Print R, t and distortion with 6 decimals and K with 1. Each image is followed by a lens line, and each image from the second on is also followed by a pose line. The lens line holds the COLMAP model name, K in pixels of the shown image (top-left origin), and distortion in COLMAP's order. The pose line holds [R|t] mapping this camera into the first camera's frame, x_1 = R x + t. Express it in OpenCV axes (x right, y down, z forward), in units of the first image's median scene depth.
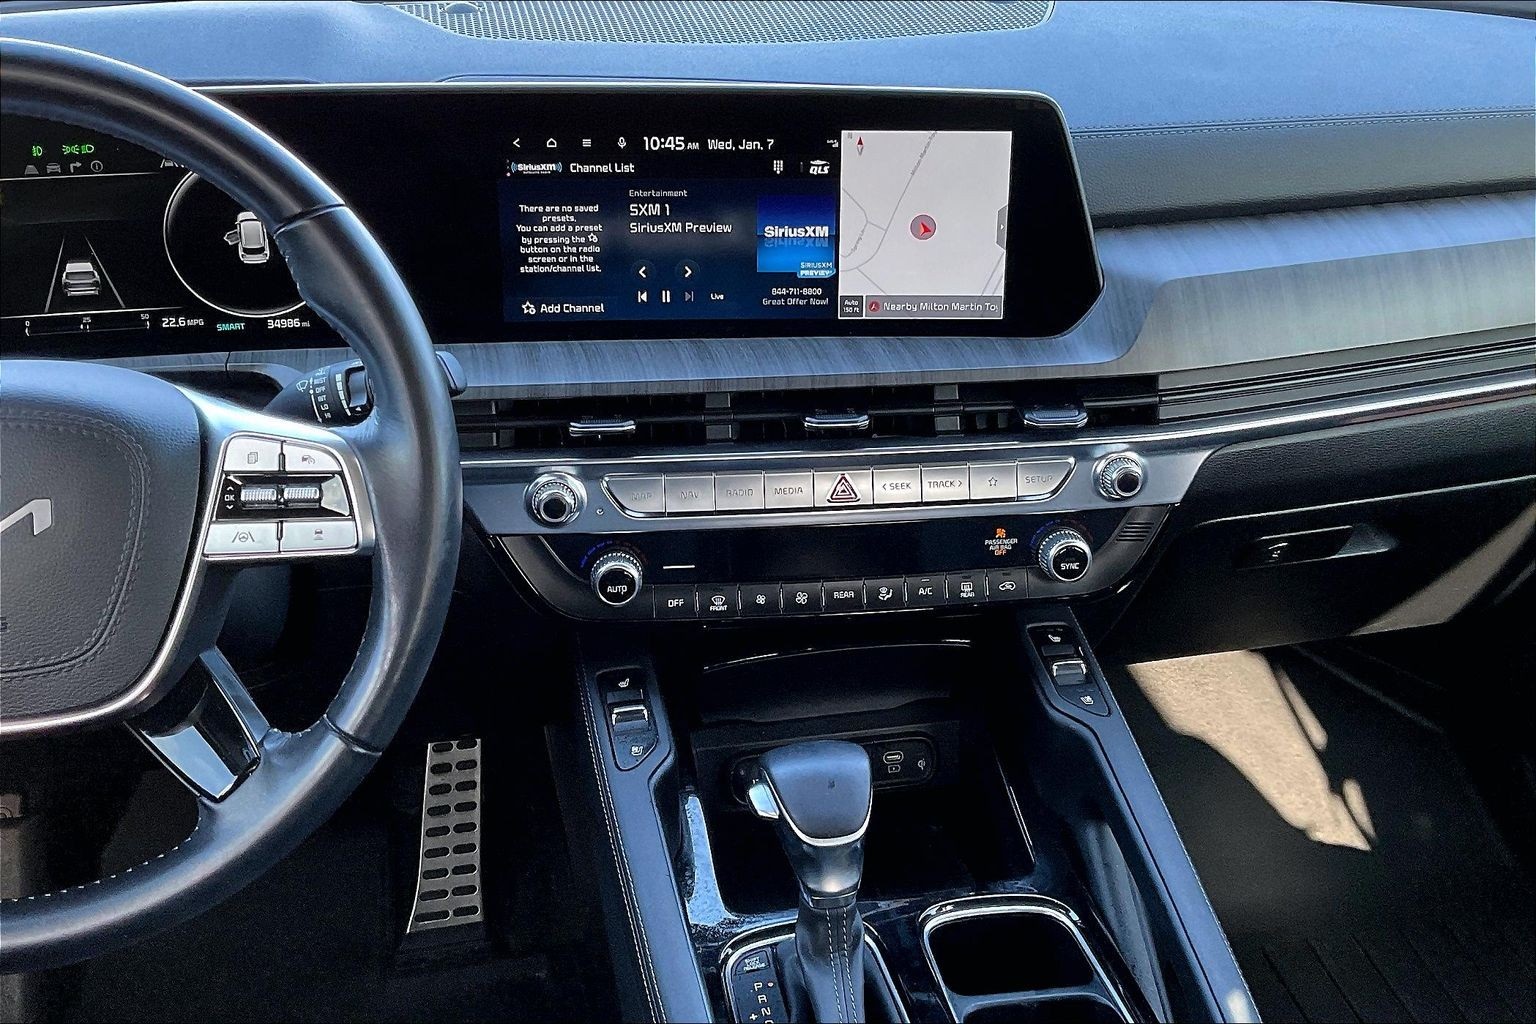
lens RADIAL K [[1695.1, 0, 796.3], [0, 1695.1, 425.0], [0, 0, 1]] dist [0.051774, 0.000000]
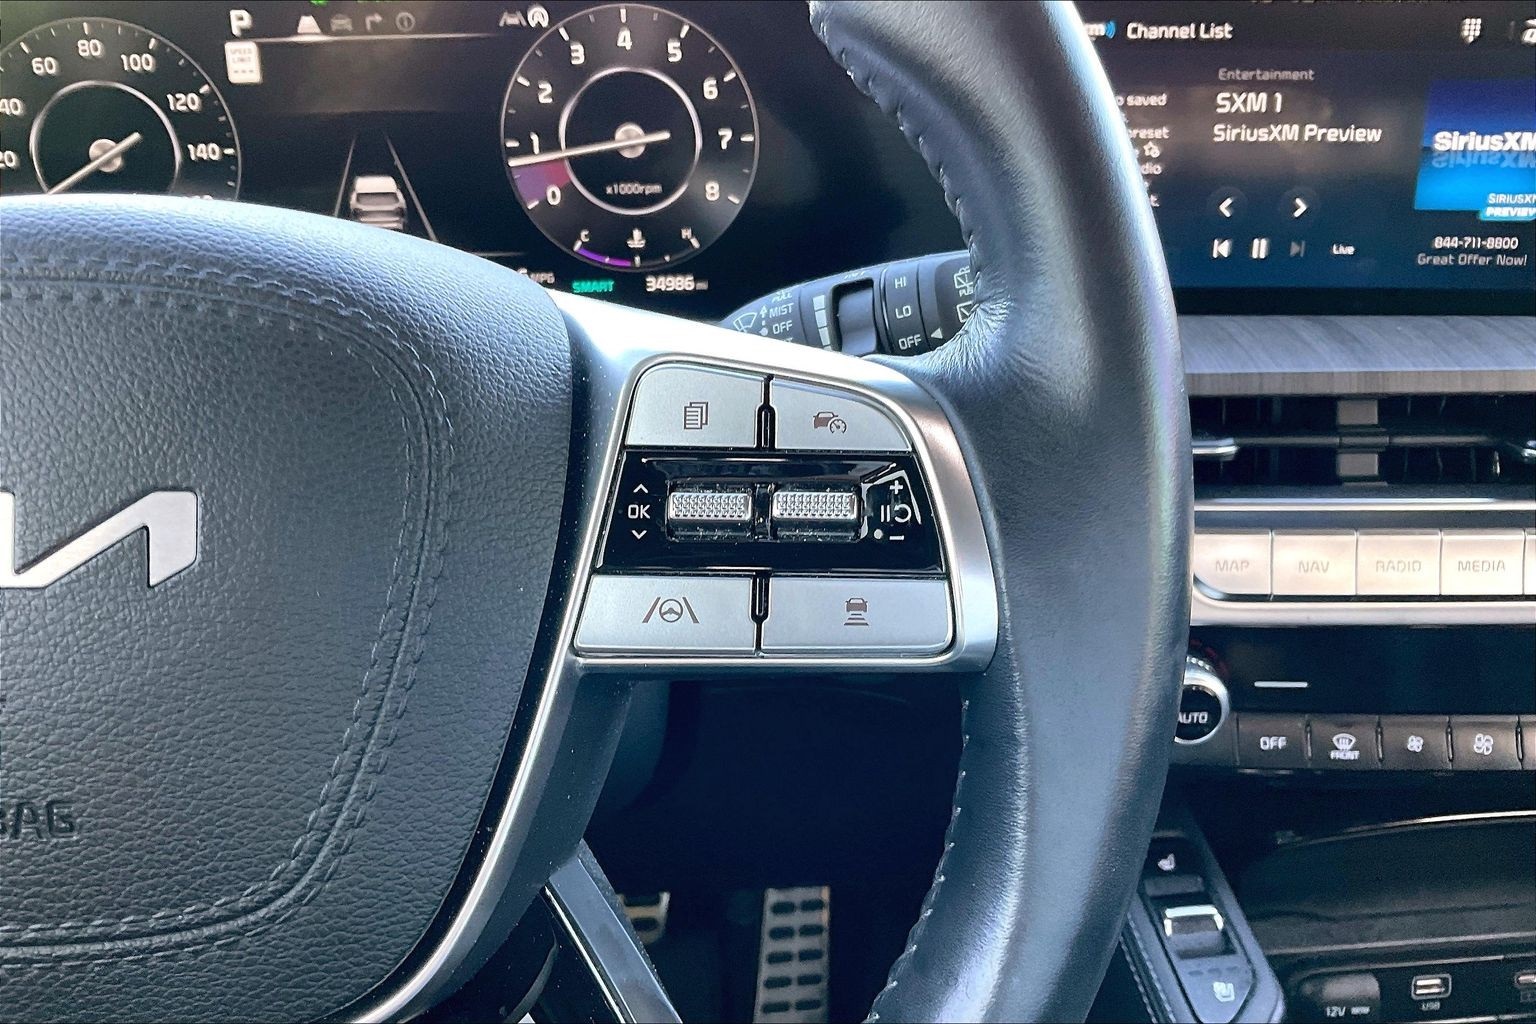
lens RADIAL K [[1267.3, 0, 762.8], [0, 1267.3, 513.6], [0, 0, 1]] dist [0.078516, -0.156457]
pose [[0.988976, 0.028554, -0.145295, -0.189806], [-0.030555, 0.999466, -0.011565, 0.033281], [0.144887, 0.015877, 0.989321, 0.517637]]
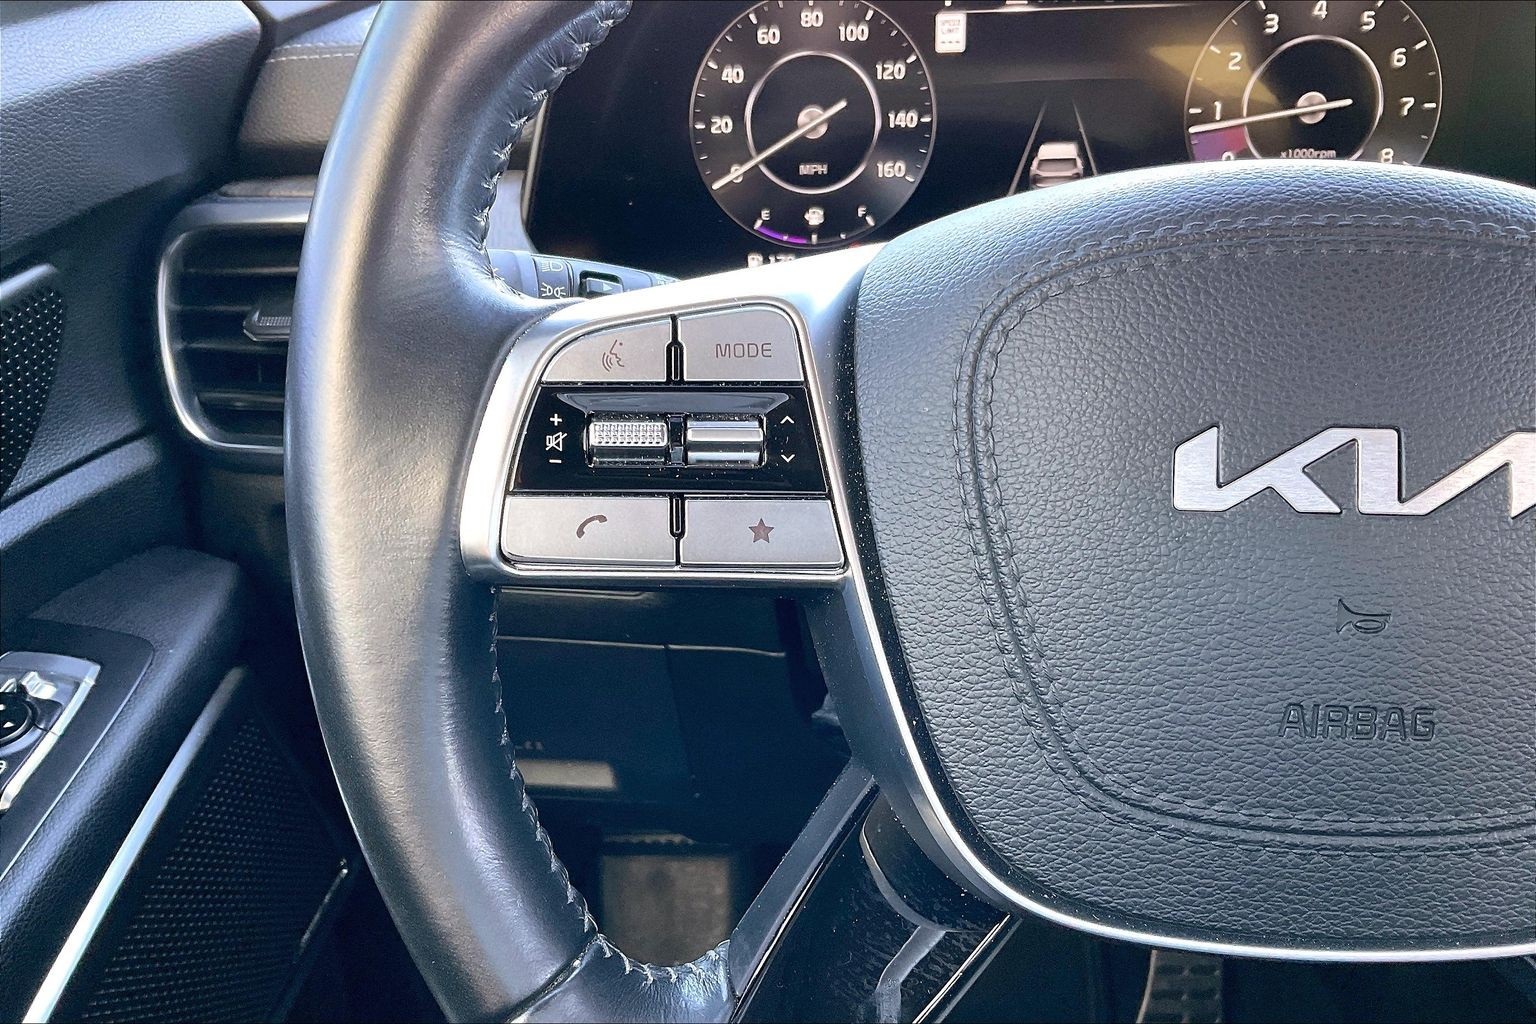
lens RADIAL K [[1267.3, 0, 776.0], [0, 1267.3, 511.8], [0, 0, 1]] dist [0.078516, -0.156457]
pose [[0.968128, 0.064172, -0.242094, -0.379362], [-0.061765, 0.997937, 0.017527, 0.047784], [0.242720, -0.002015, 0.970094, 0.457414]]
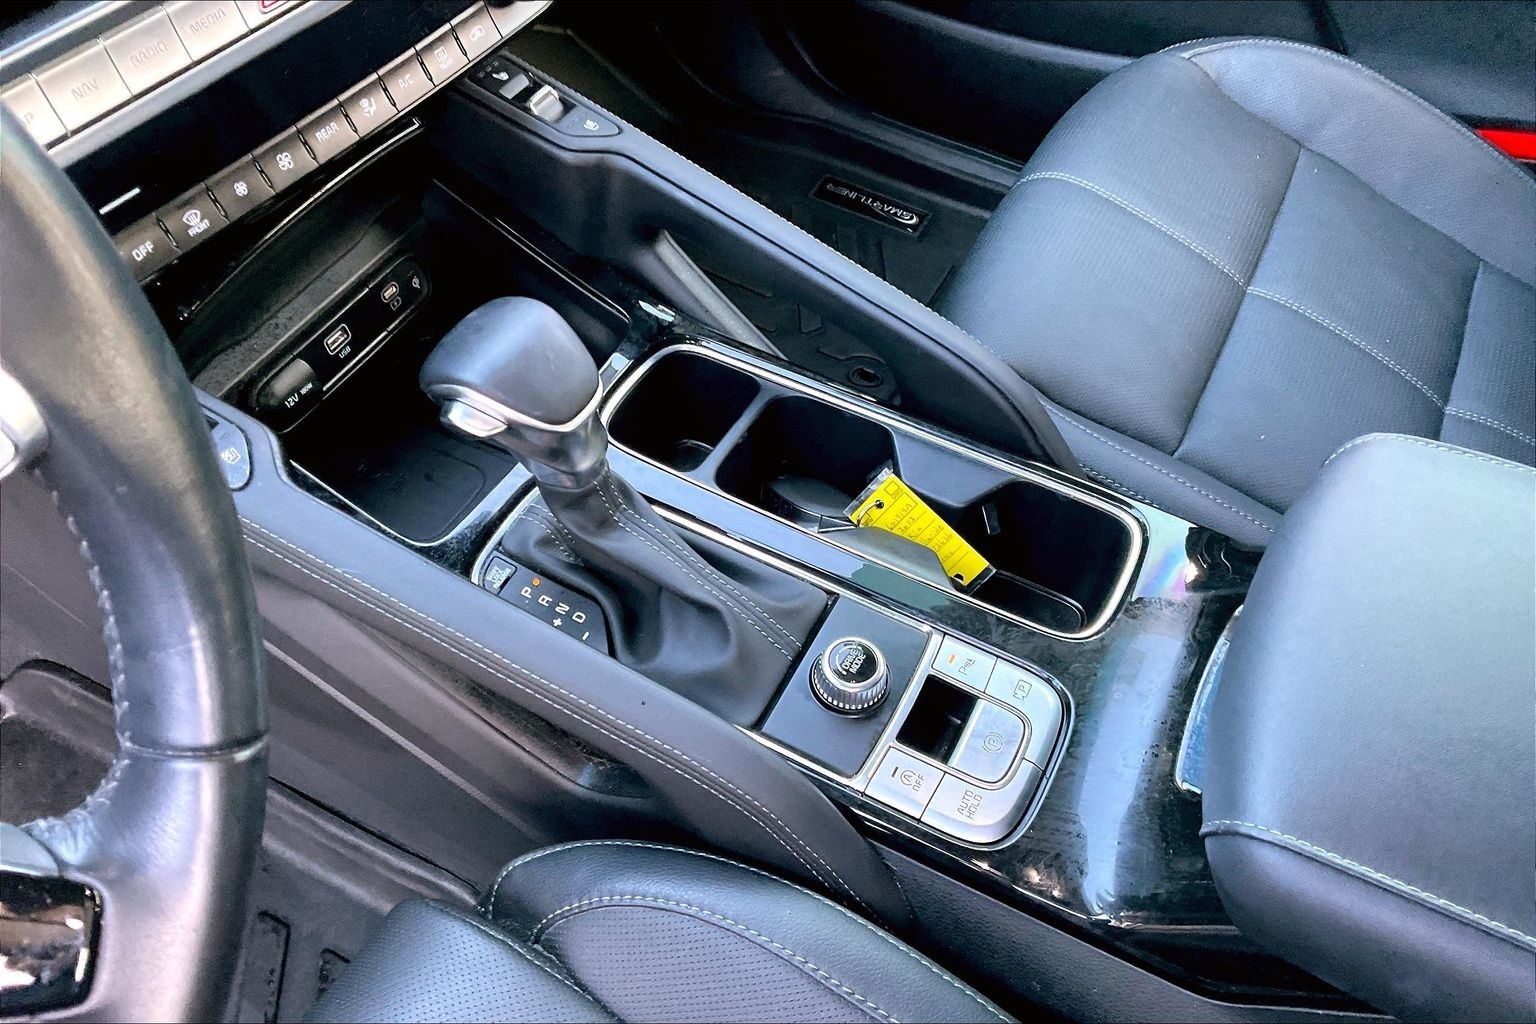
lens RADIAL K [[1267.3, 0, 757.5], [0, 1267.3, 505.1], [0, 0, 1]] dist [0.078516, -0.156457]
pose [[0.649879, -0.581739, 0.489119, -0.222568], [0.266173, 0.776993, 0.570468, -0.043203], [-0.711905, -0.240545, 0.659795, 0.464157]]
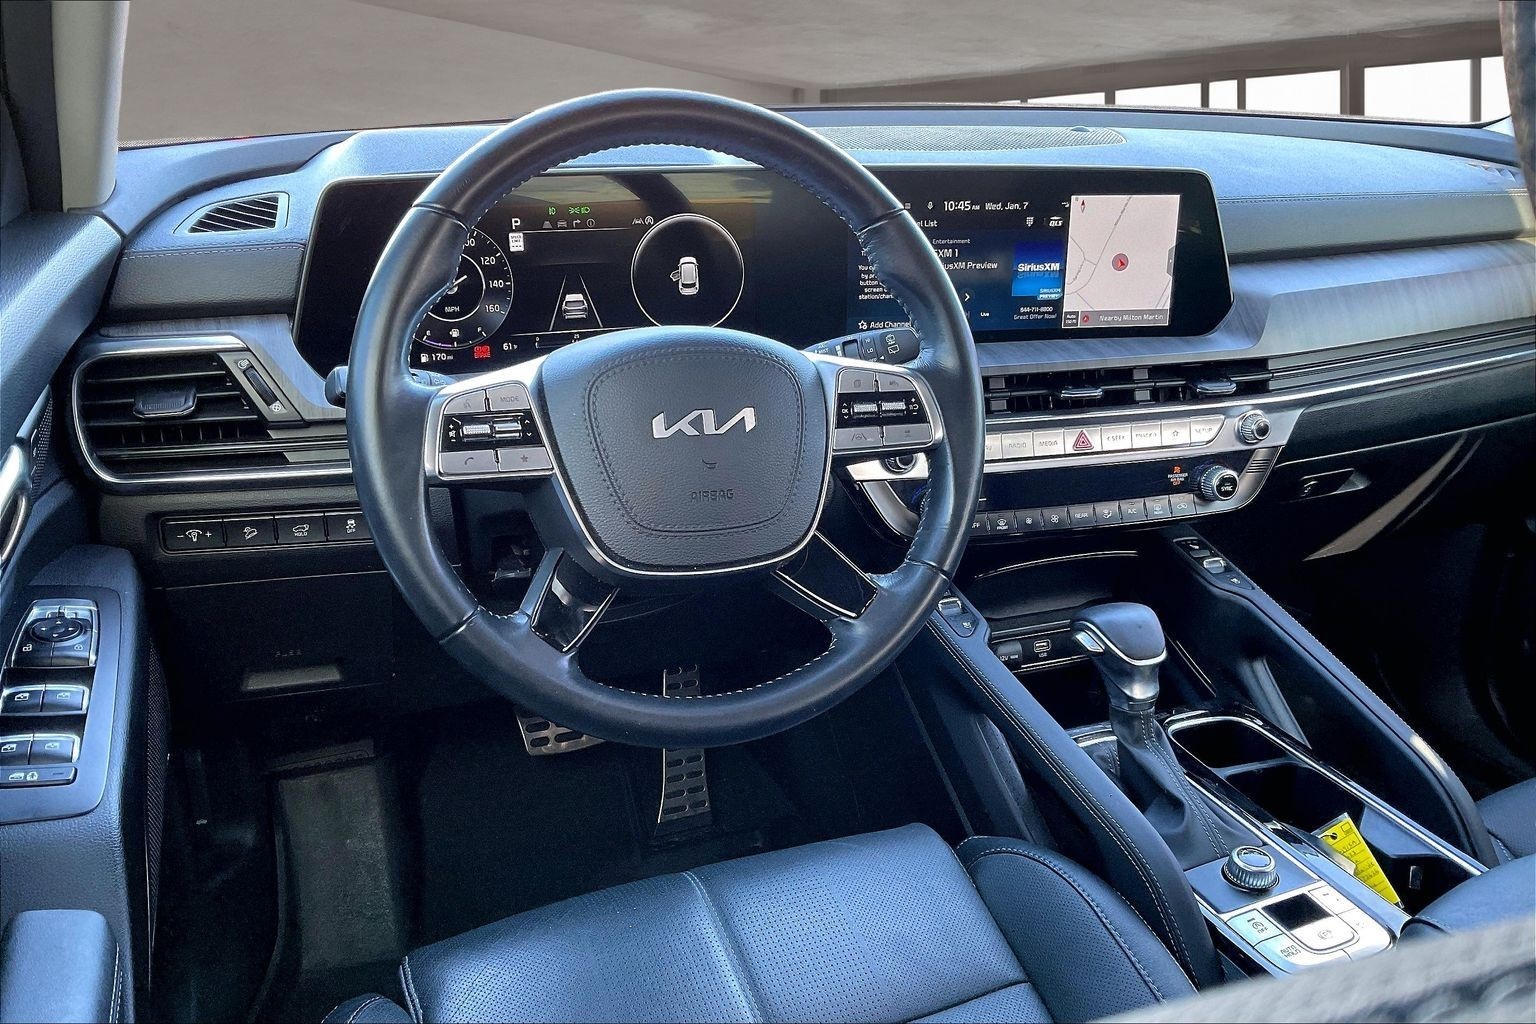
lens RADIAL K [[1267.3, 0, 758.4], [0, 1267.3, 511.0], [0, 0, 1]] dist [0.078516, -0.156457]
pose [[0.986976, -0.048739, 0.153307, -0.420659], [0.052828, 0.998345, -0.022713, 0.108454], [-0.151947, 0.030517, 0.987917, -0.038428]]
